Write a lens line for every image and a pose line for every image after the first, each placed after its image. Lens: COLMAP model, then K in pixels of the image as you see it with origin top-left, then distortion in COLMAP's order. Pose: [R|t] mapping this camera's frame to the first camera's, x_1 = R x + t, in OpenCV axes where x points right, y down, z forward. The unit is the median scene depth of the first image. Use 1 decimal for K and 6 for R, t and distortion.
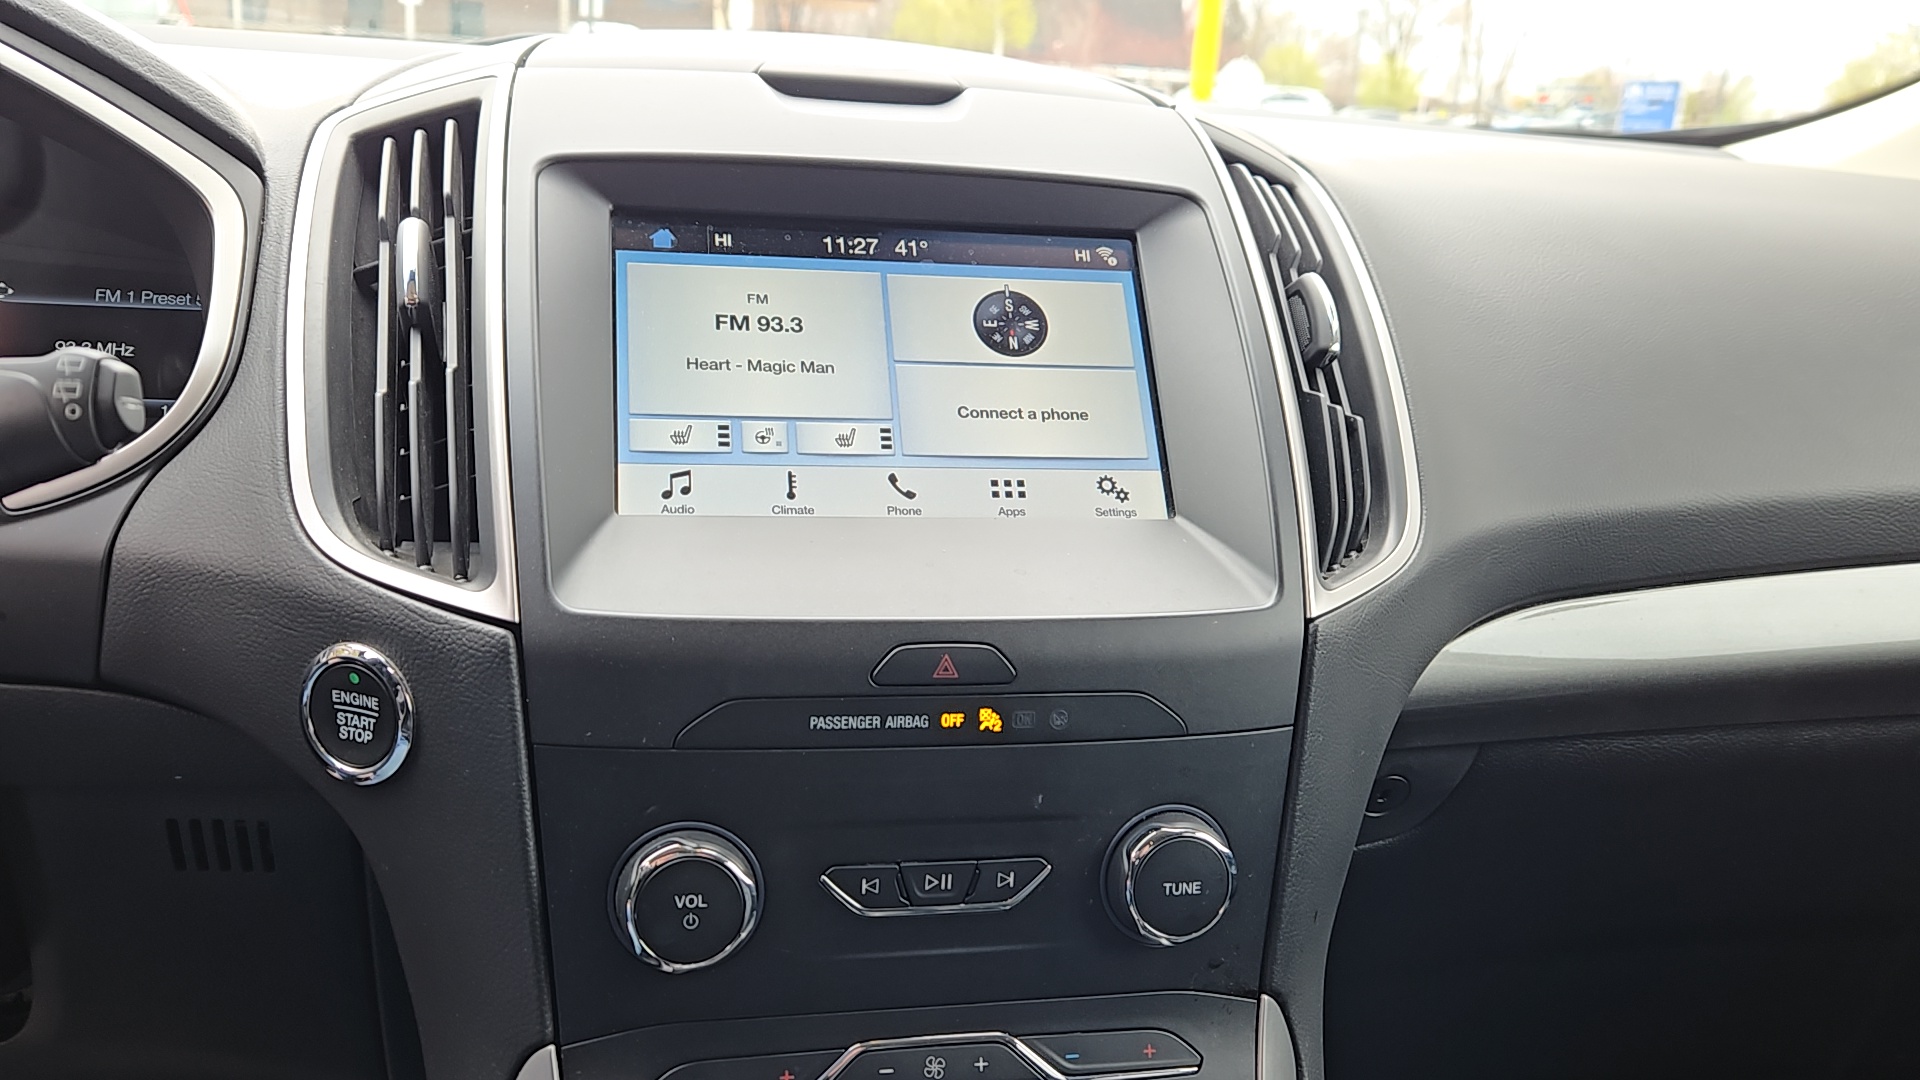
lens RADIAL K [[1617.6, 0, 952.7], [0, 1617.6, 532.1], [0, 0, 1]] dist [0.017776, -0.011229]
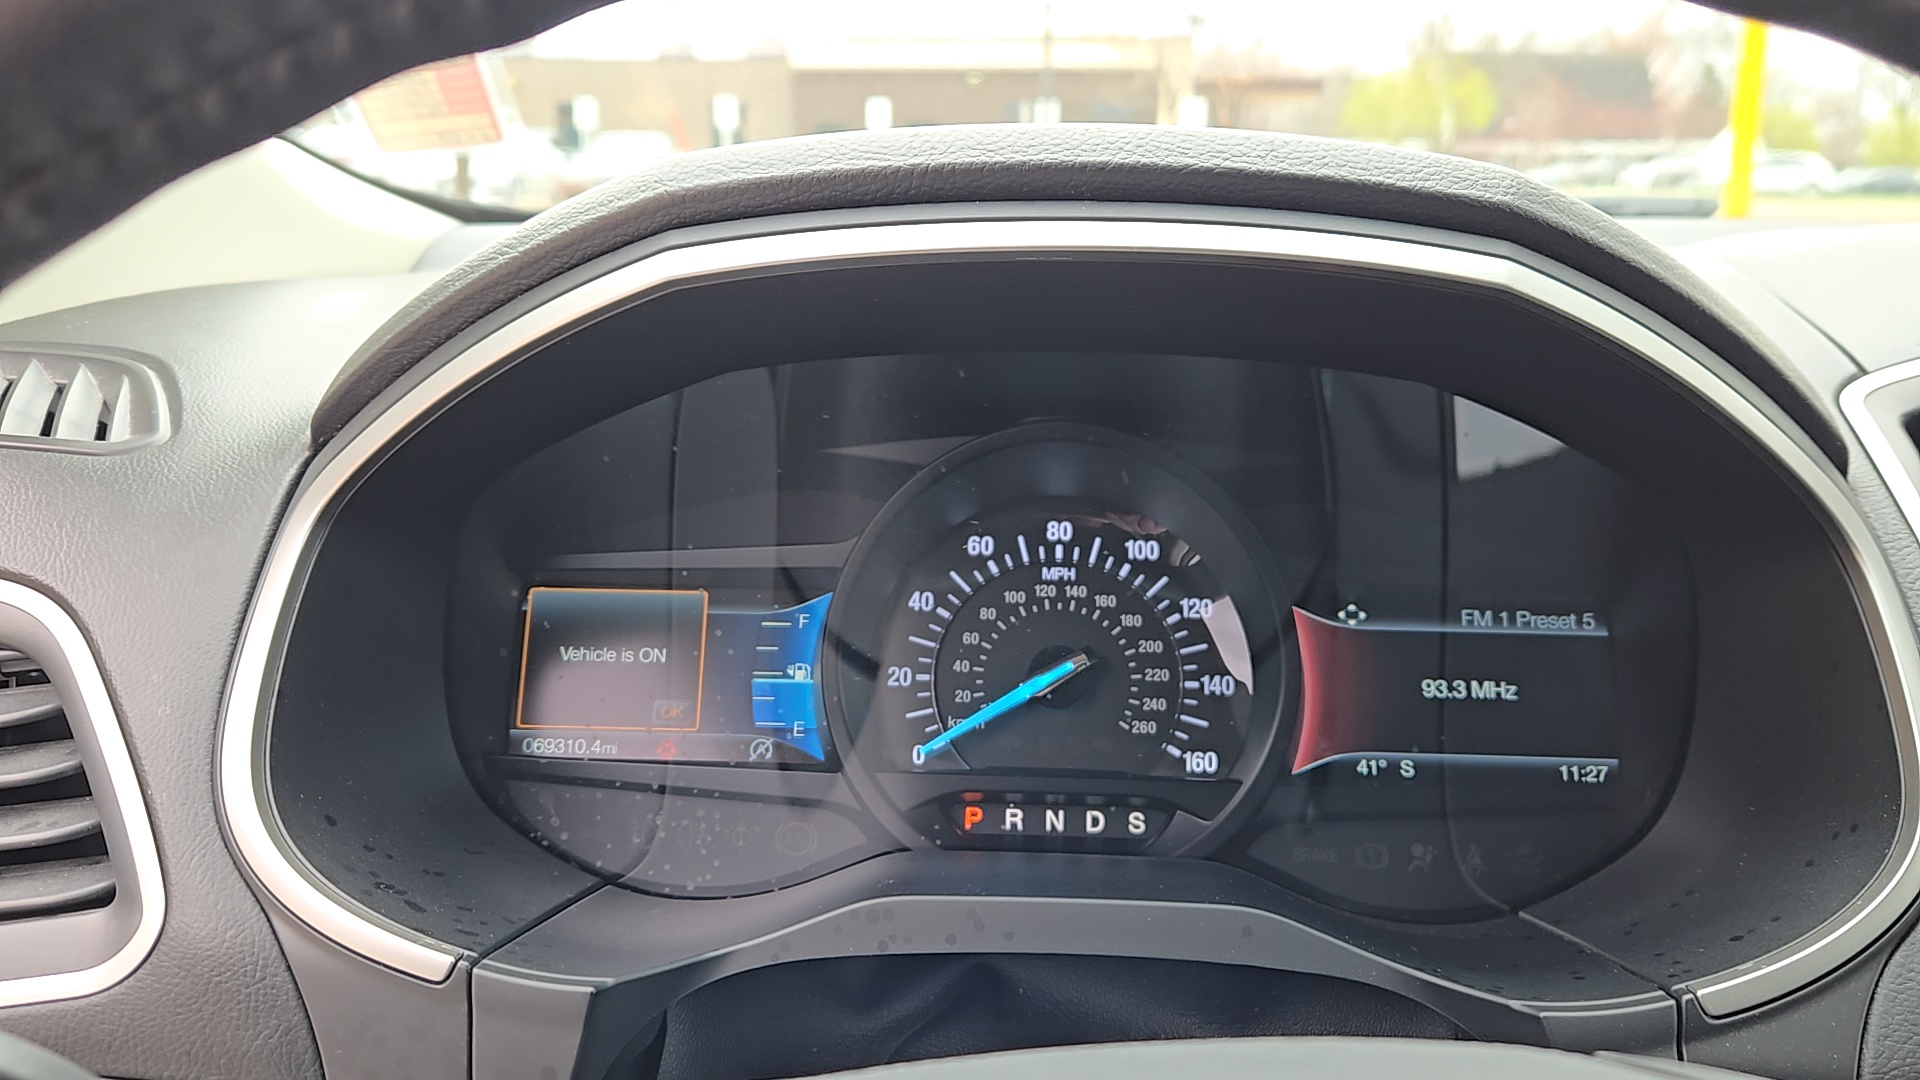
lens RADIAL K [[1635.3, 0, 954.3], [0, 1635.3, 532.2], [0, 0, 1]] dist [0.008753, -0.008186]
pose [[0.965764, -0.001846, -0.259415, -0.669335], [-0.013924, 0.998164, -0.058942, -0.164427], [0.259048, 0.060536, 0.963966, 0.215582]]
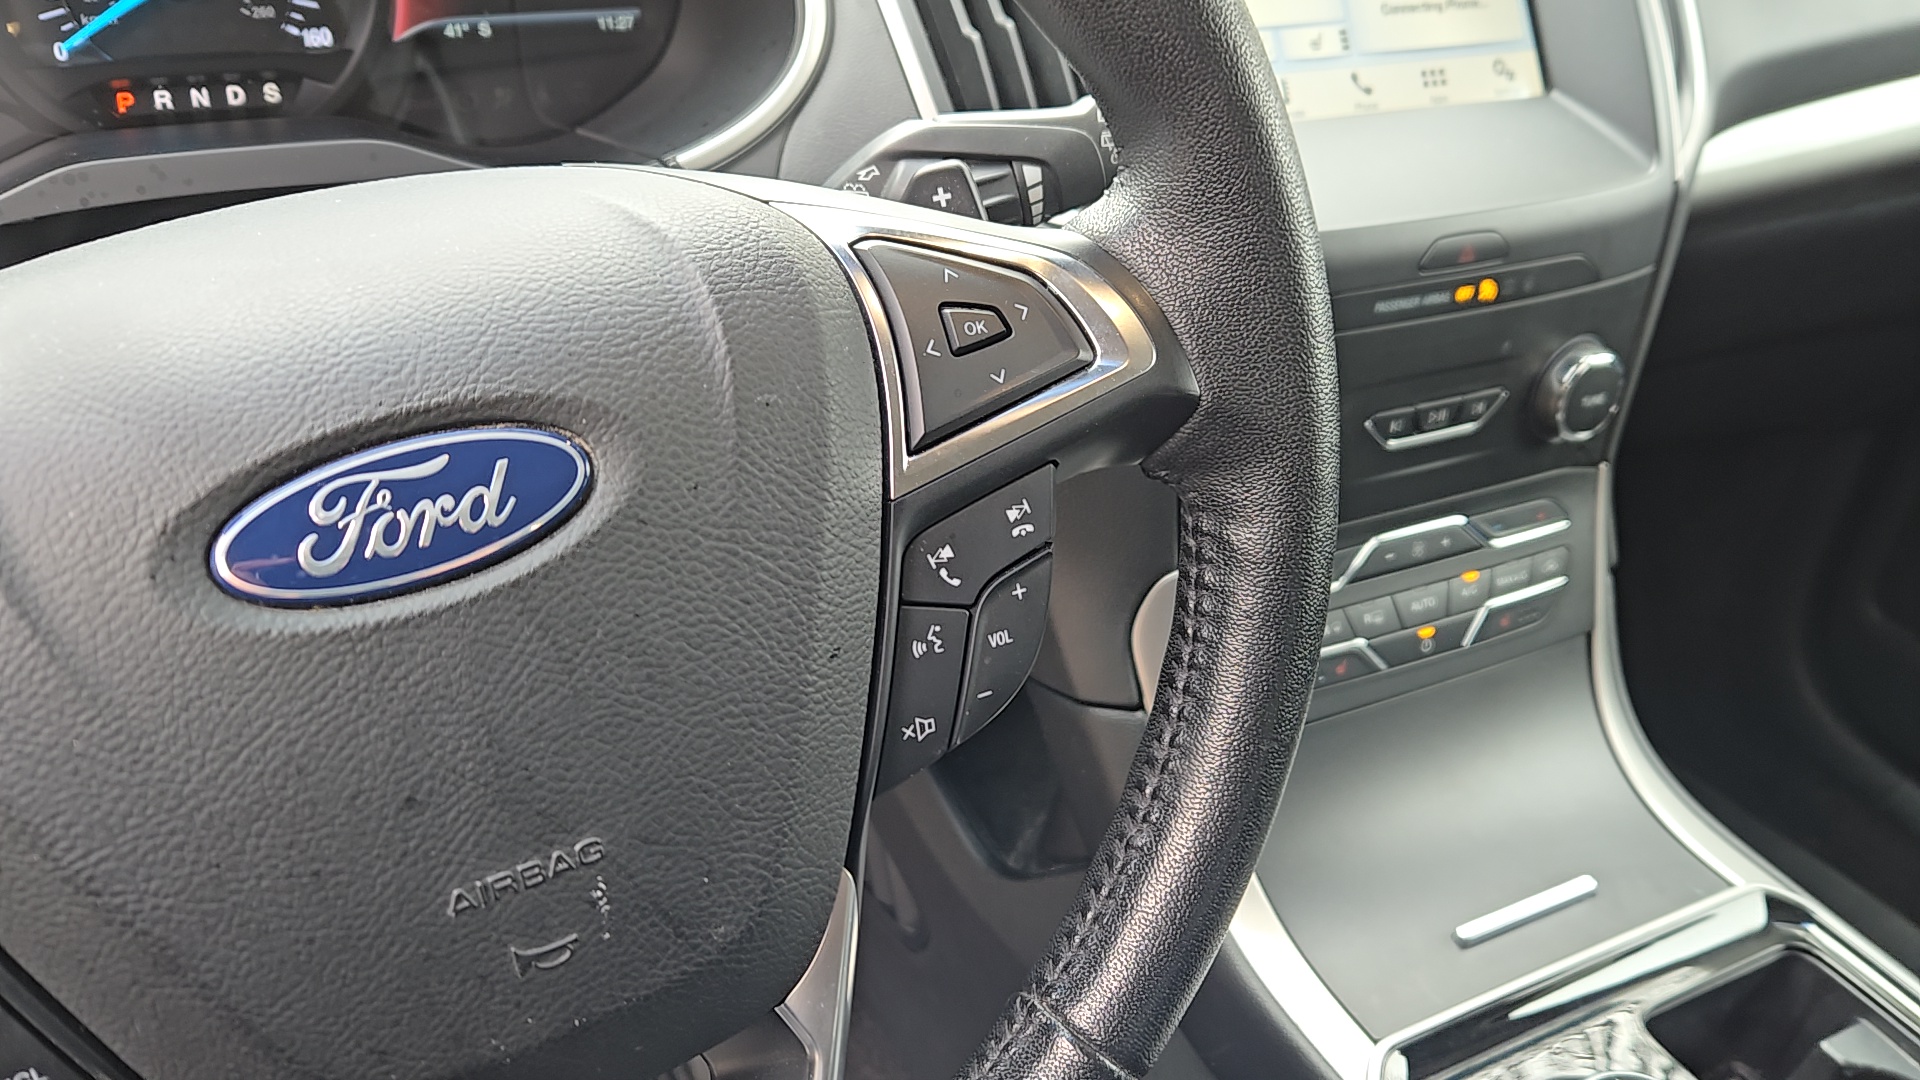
lens RADIAL K [[1635.3, 0, 954.3], [0, 1635.3, 532.2], [0, 0, 1]] dist [0.008753, -0.008186]
pose [[0.968798, -0.117591, 0.218180, -0.634691], [0.030281, 0.929849, 0.366694, -0.175759], [-0.245995, -0.348646, 0.904396, -0.107774]]
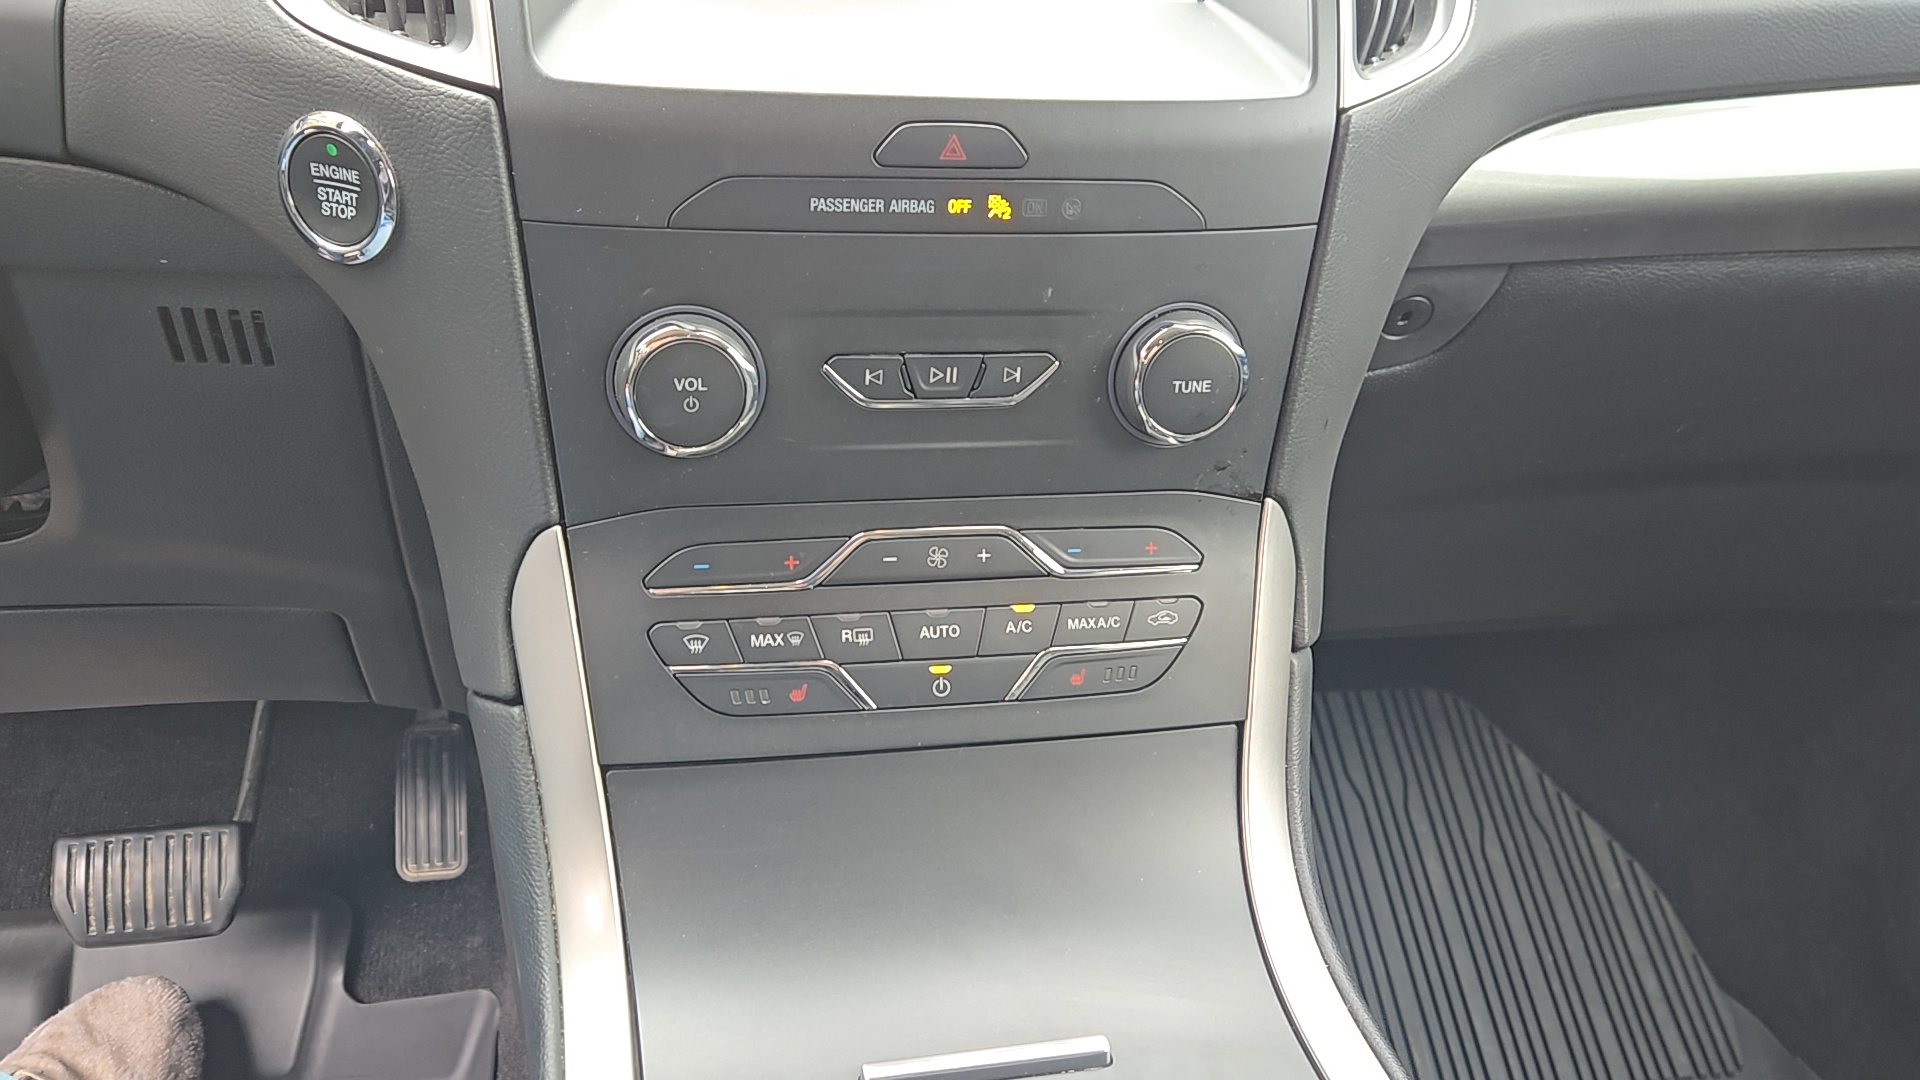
lens RADIAL K [[1617.6, 0, 952.7], [0, 1617.6, 532.1], [0, 0, 1]] dist [0.017776, -0.011229]
pose [[0.999816, 0.015811, -0.010821, 0.008396], [-0.012625, 0.968515, 0.248633, 0.060368], [0.014411, -0.248451, 0.968537, 0.024787]]
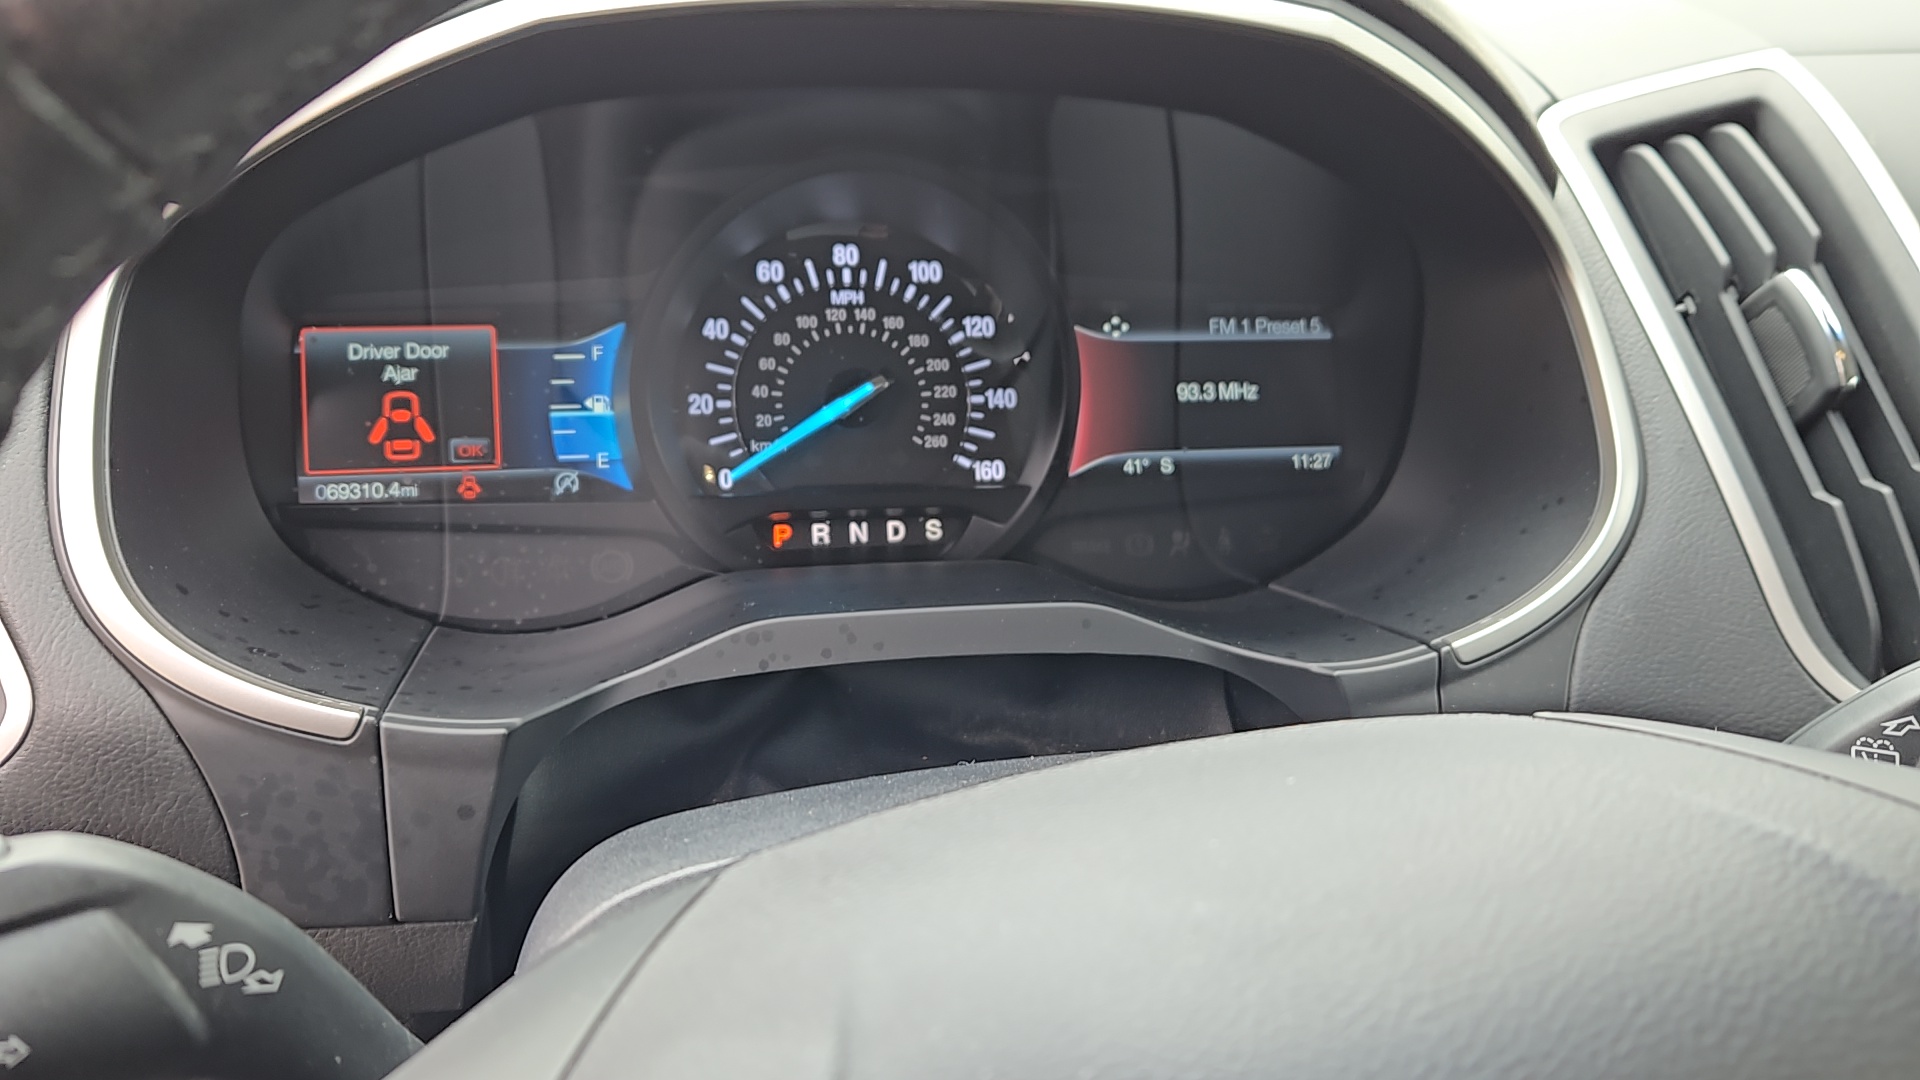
lens RADIAL K [[1635.3, 0, 954.3], [0, 1635.3, 532.2], [0, 0, 1]] dist [0.008753, -0.008186]
pose [[0.999813, -0.018508, -0.005561, -0.789847], [0.019094, 0.990468, 0.136414, -0.190235], [0.002984, -0.136495, 0.990636, 0.156369]]
